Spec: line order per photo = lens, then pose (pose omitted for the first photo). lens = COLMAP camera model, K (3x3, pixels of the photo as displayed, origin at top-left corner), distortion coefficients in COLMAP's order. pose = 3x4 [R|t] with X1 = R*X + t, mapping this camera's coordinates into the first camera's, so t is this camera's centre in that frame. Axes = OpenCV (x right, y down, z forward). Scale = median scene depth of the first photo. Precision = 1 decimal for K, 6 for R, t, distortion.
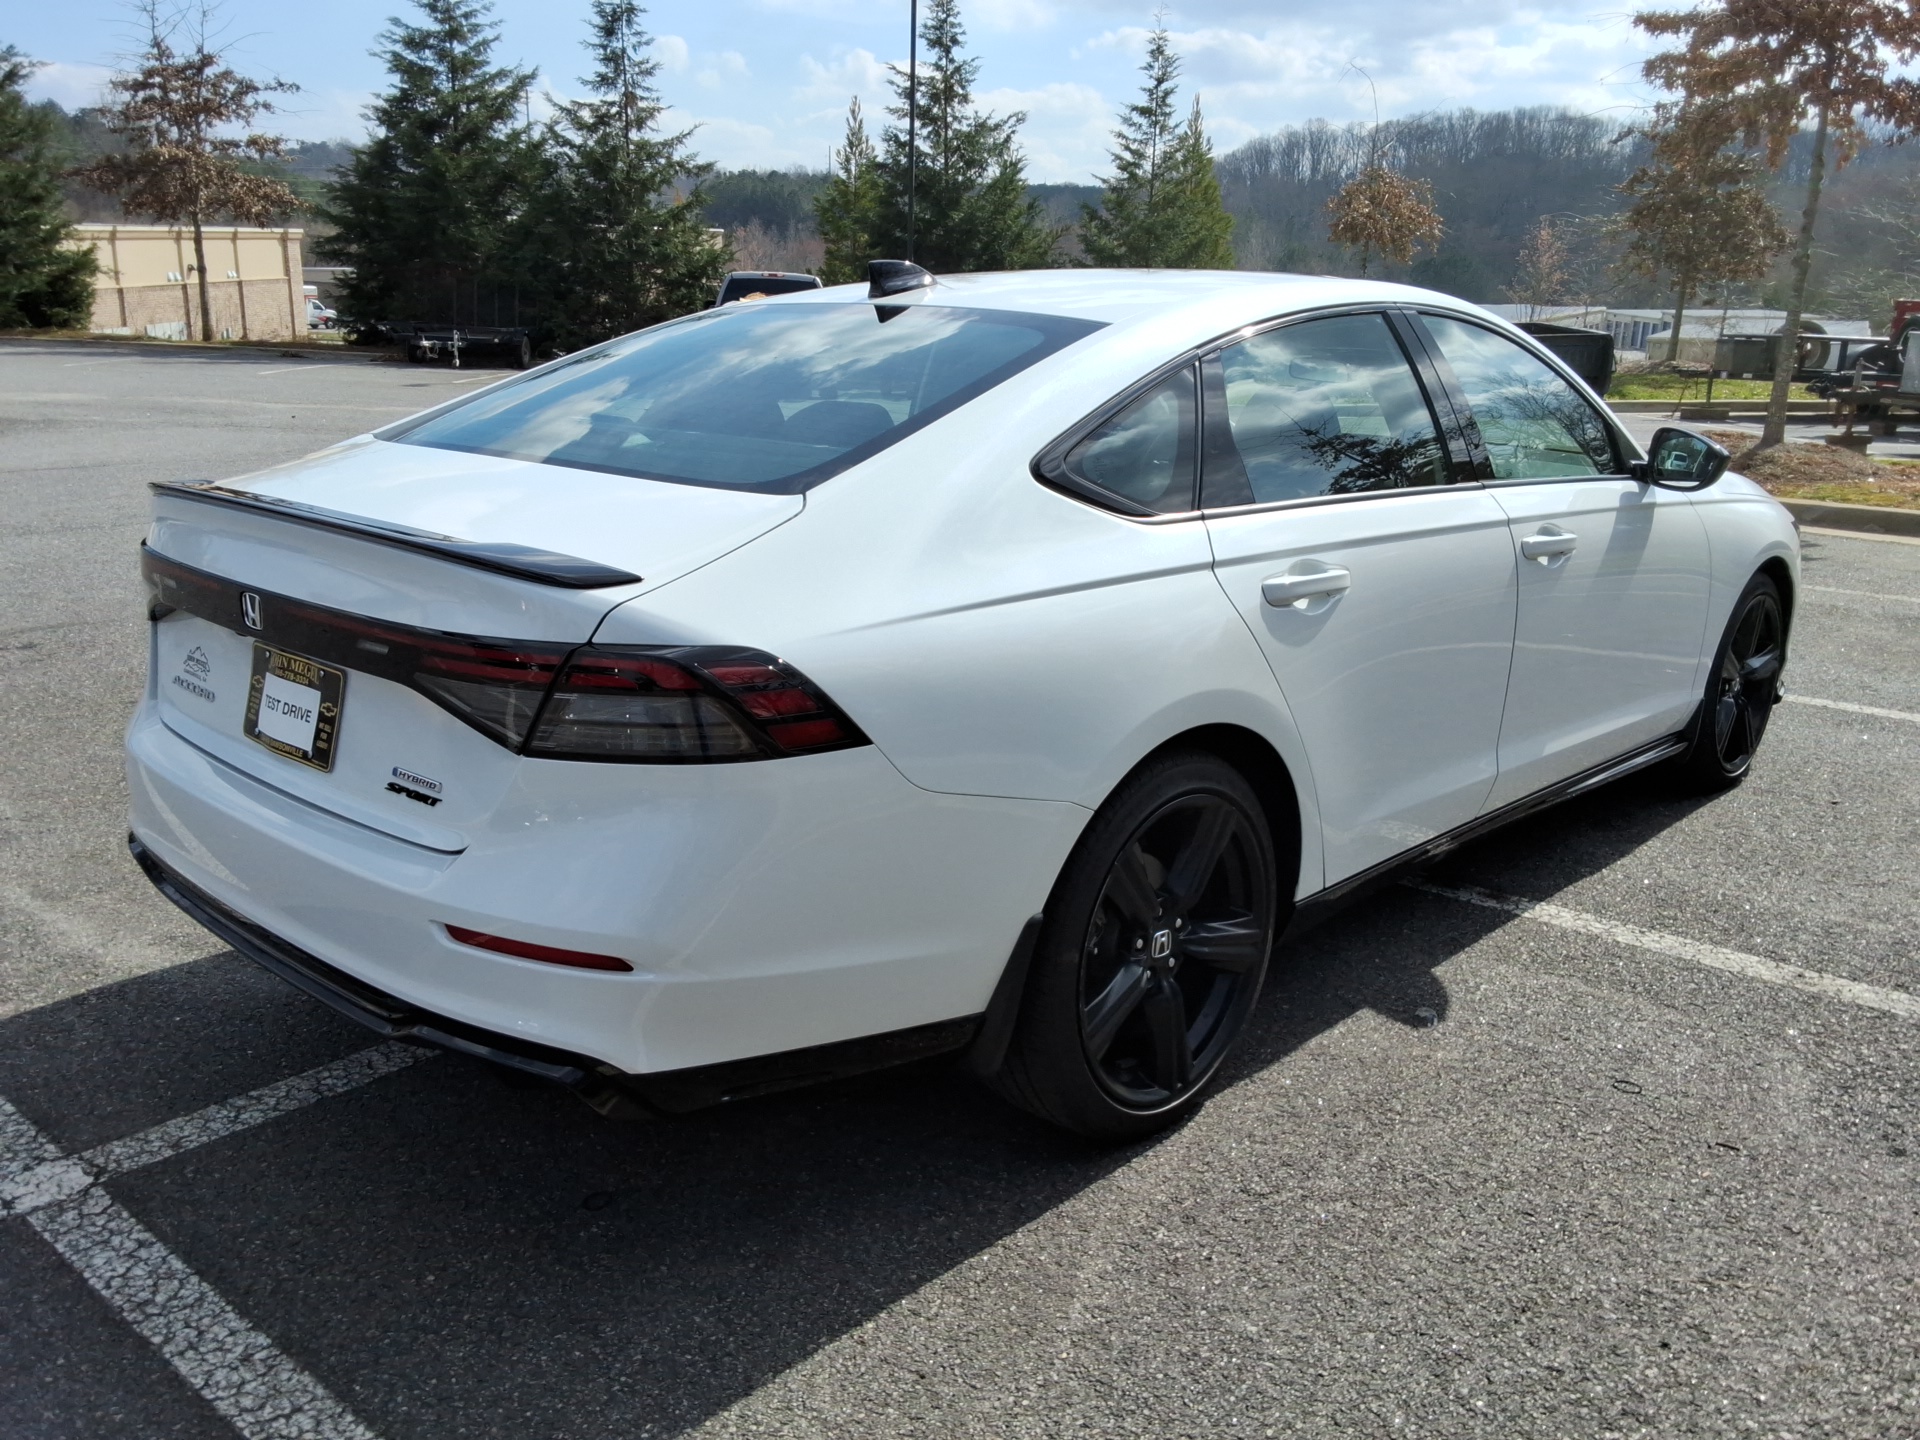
lens RADIAL K [[1547.9, 0, 961.3], [0, 1547.9, 663.8], [0, 0, 1]] dist [0.048223, -0.098382]
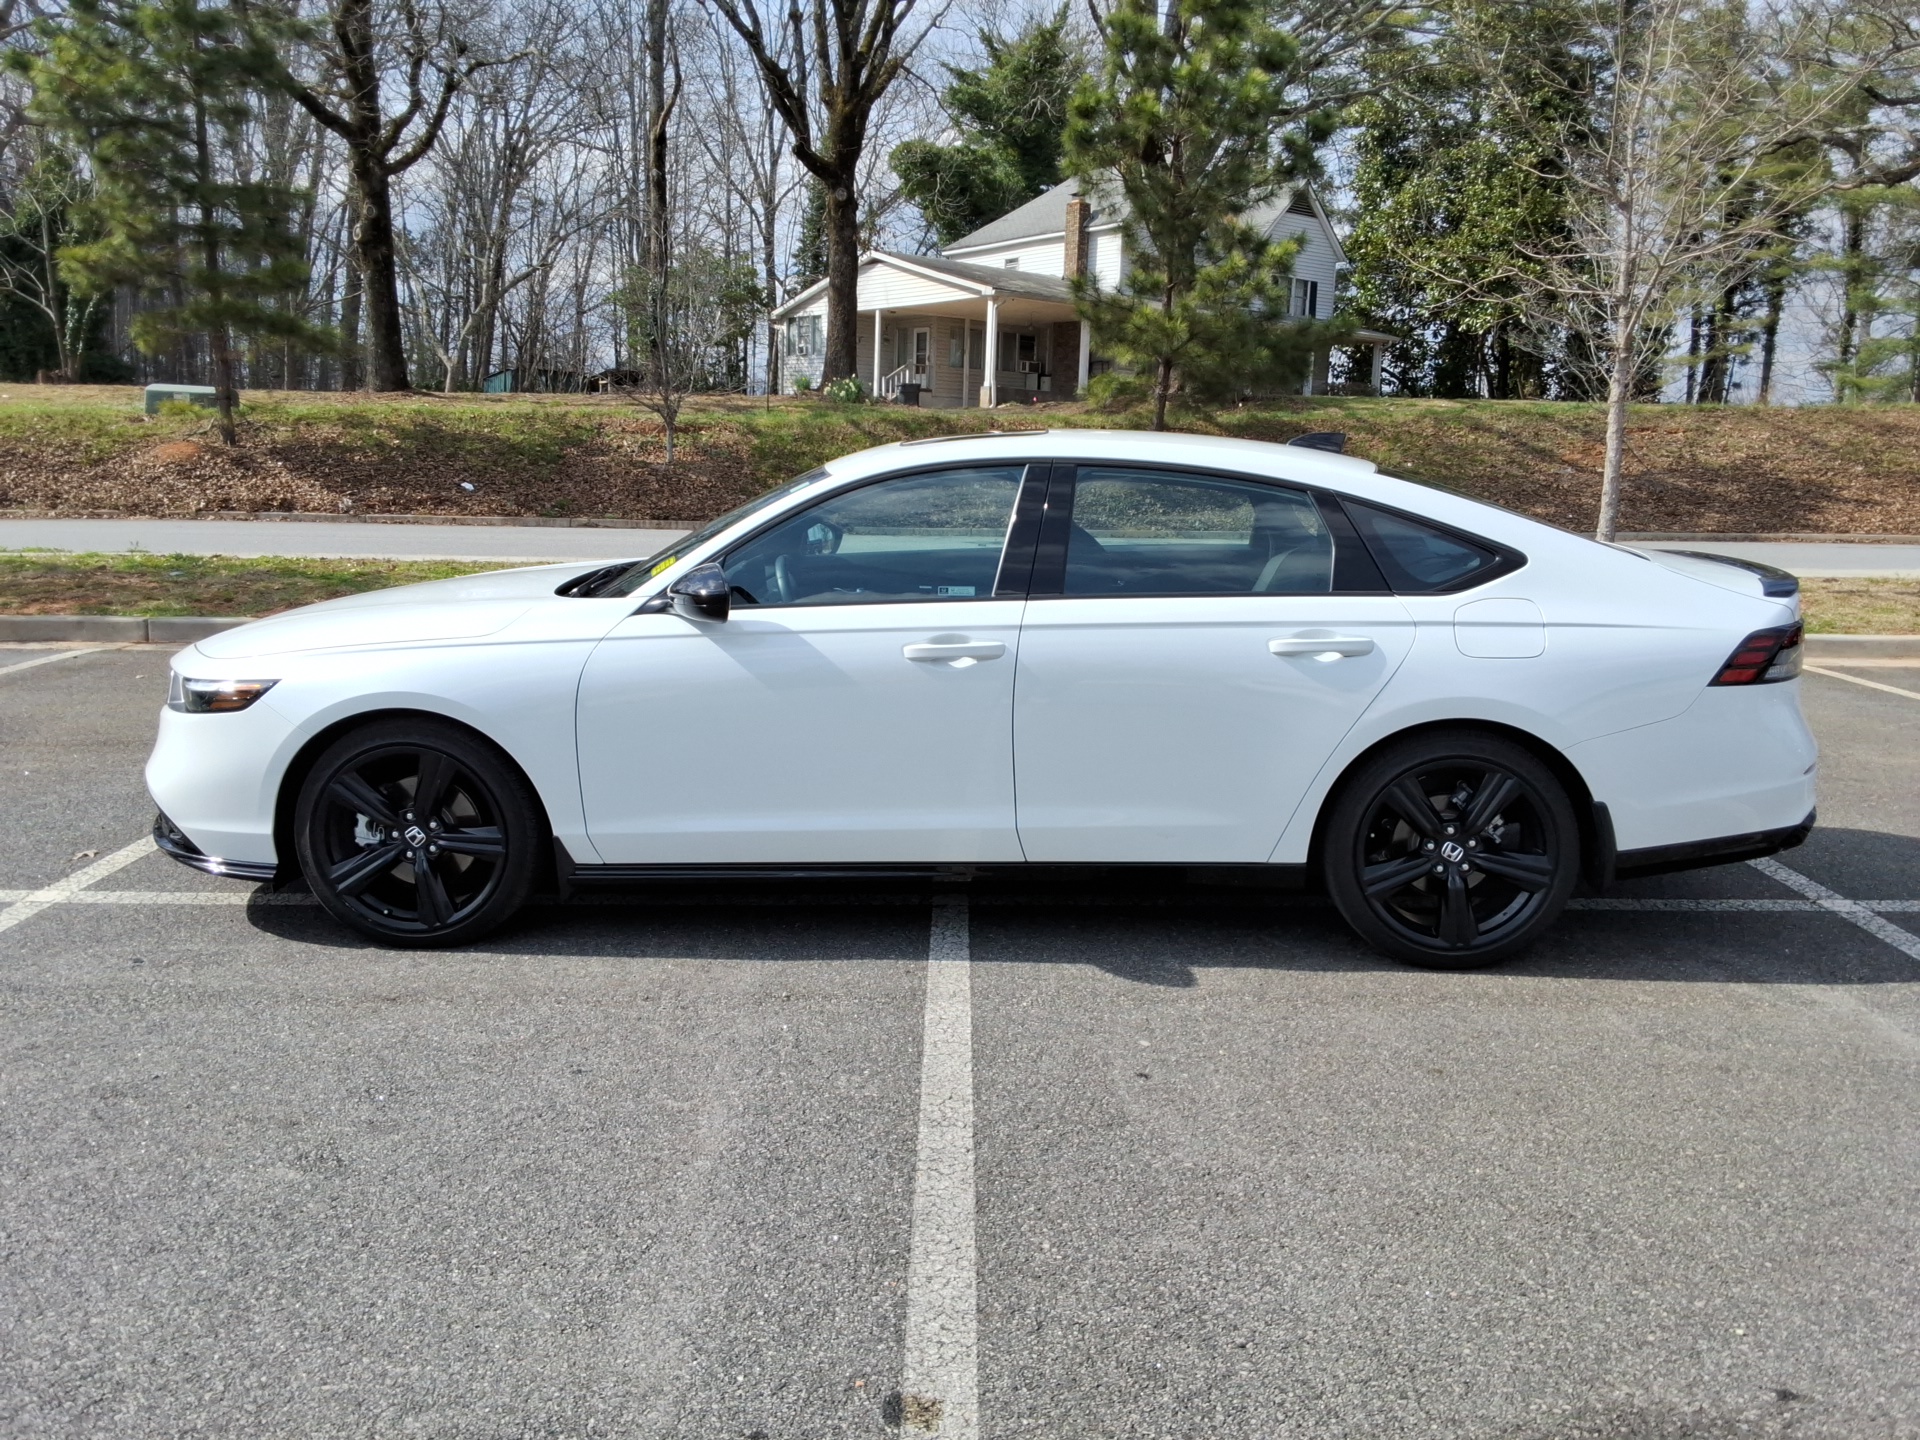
lens RADIAL K [[1562.3, 0, 979.2], [0, 1562.3, 693.2], [0, 0, 1]] dist [0.110138, -0.182957]
pose [[-0.662728, -0.153532, 0.732953, -1.305739], [0.142699, 0.934932, 0.324867, -0.740639], [-0.735139, 0.319890, -0.597697, 2.936026]]
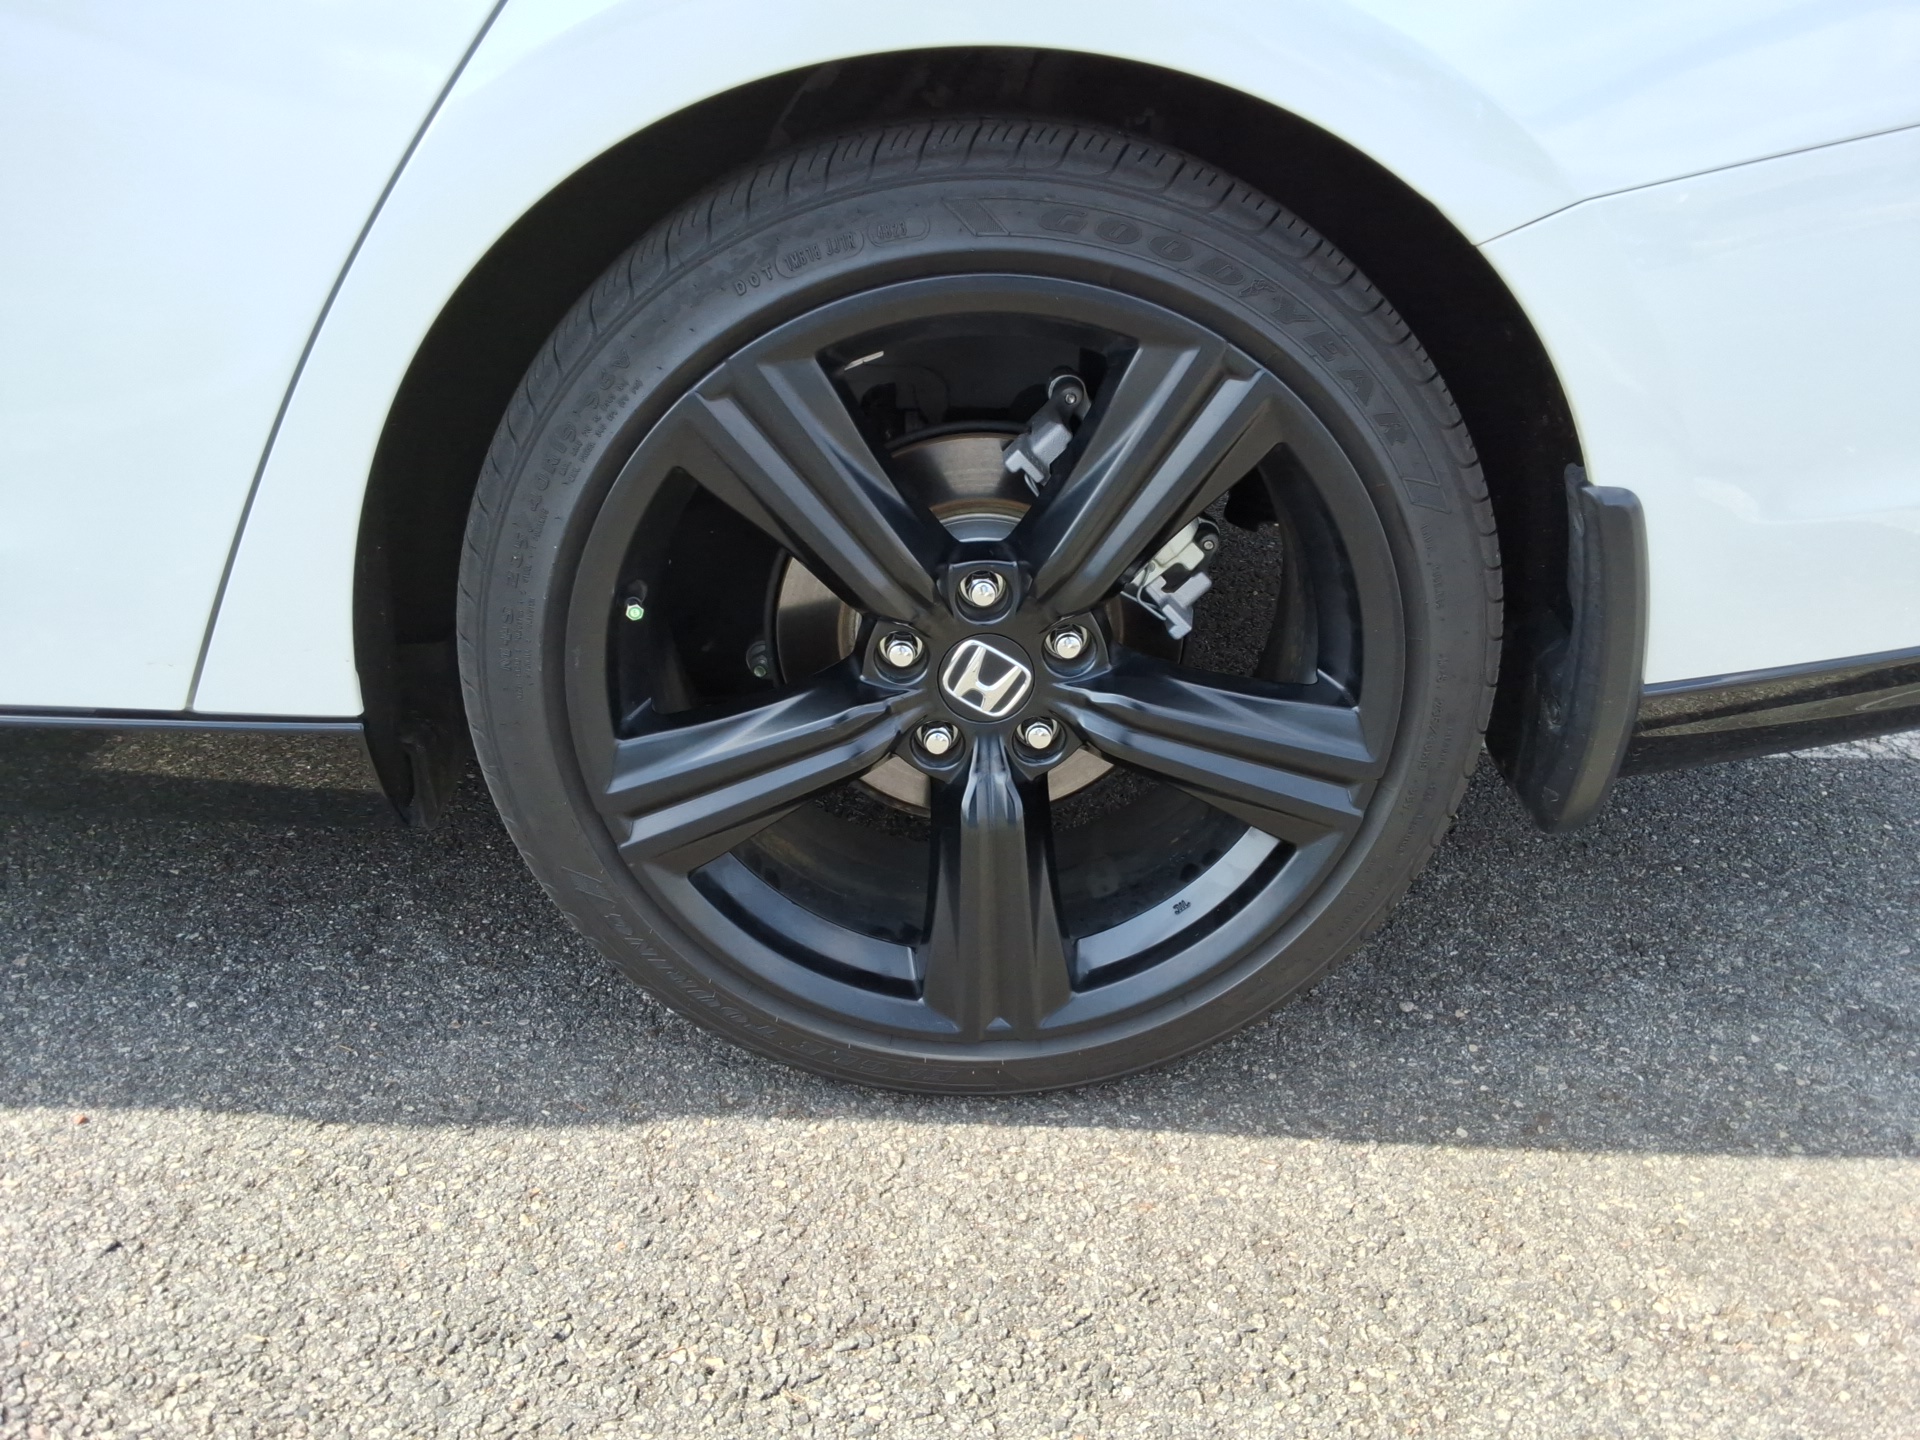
lens RADIAL K [[1556.1, 0, 971.7], [0, 1556.1, 702.1], [0, 0, 1]] dist [0.123989, -0.209536]
pose [[-0.720834, -0.353202, 0.596362, -0.641235], [0.074854, 0.815713, 0.573593, -0.162785], [-0.689054, 0.458105, -0.561555, 1.791069]]
